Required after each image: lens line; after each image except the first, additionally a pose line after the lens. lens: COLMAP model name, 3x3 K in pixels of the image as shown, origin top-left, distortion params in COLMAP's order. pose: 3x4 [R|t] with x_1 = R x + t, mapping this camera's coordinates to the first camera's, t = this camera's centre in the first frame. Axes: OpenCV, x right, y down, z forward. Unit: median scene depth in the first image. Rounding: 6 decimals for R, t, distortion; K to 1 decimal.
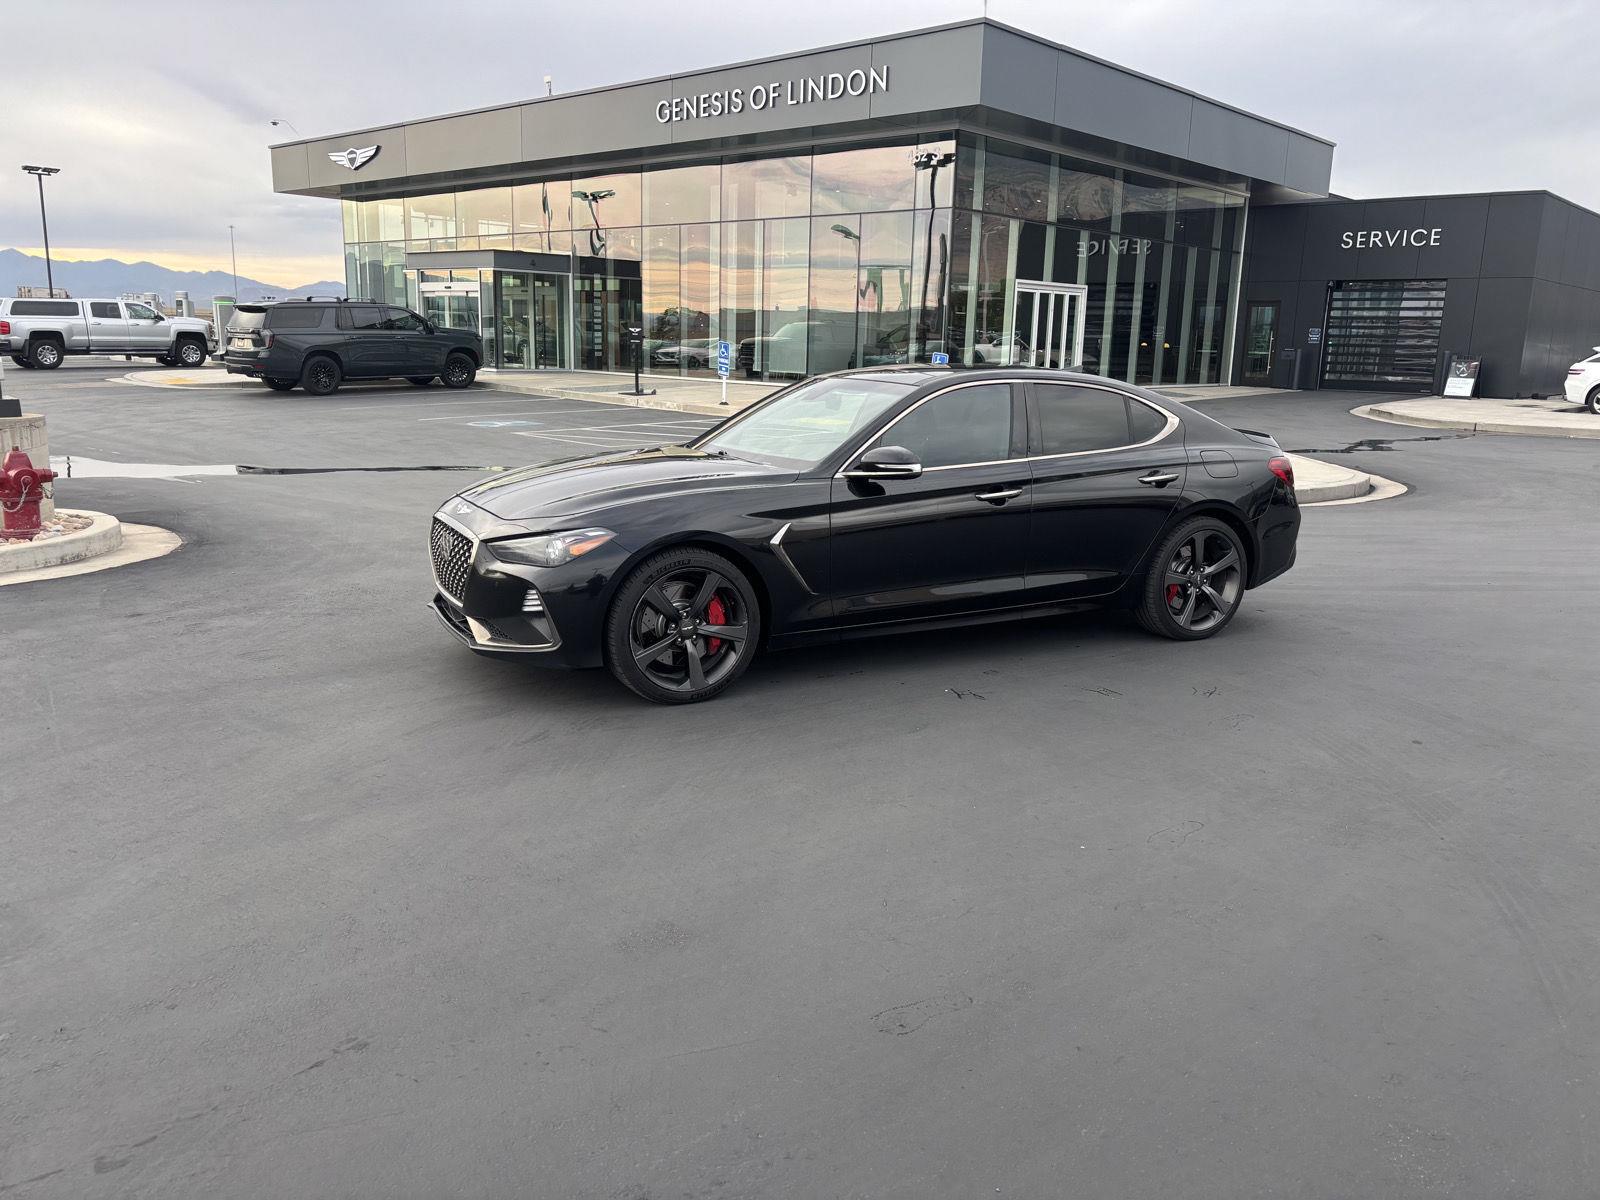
lens RADIAL K [[1512.5, 0, 800.0], [0, 1512.5, 600.0], [0, 0, 1]] dist [0.049847, -0.035717]
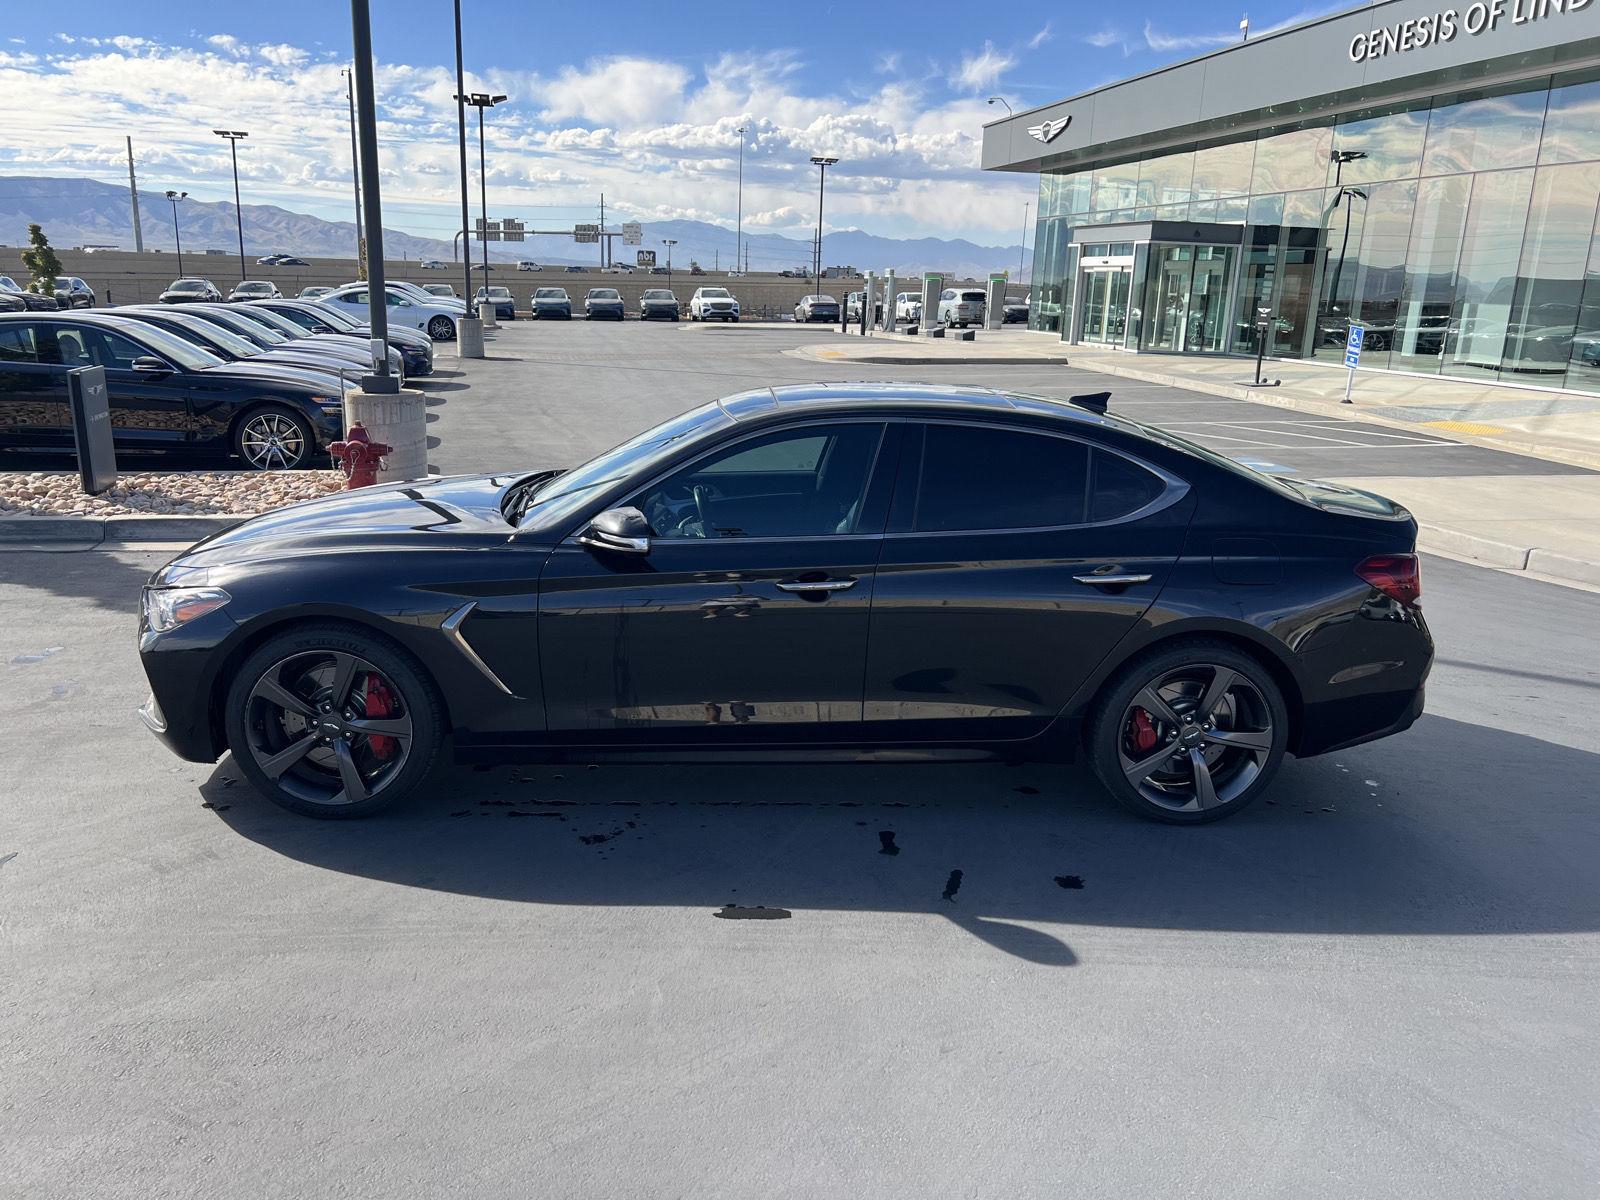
lens RADIAL K [[1532.4, 0, 800.0], [0, 1532.4, 600.0], [0, 0, 1]] dist [0.041164, -0.048486]
pose [[0.829879, 0.098463, -0.549186, 0.153132], [-0.088992, 0.995063, 0.043927, -0.028082], [0.550800, 0.012419, 0.834545, 0.123694]]
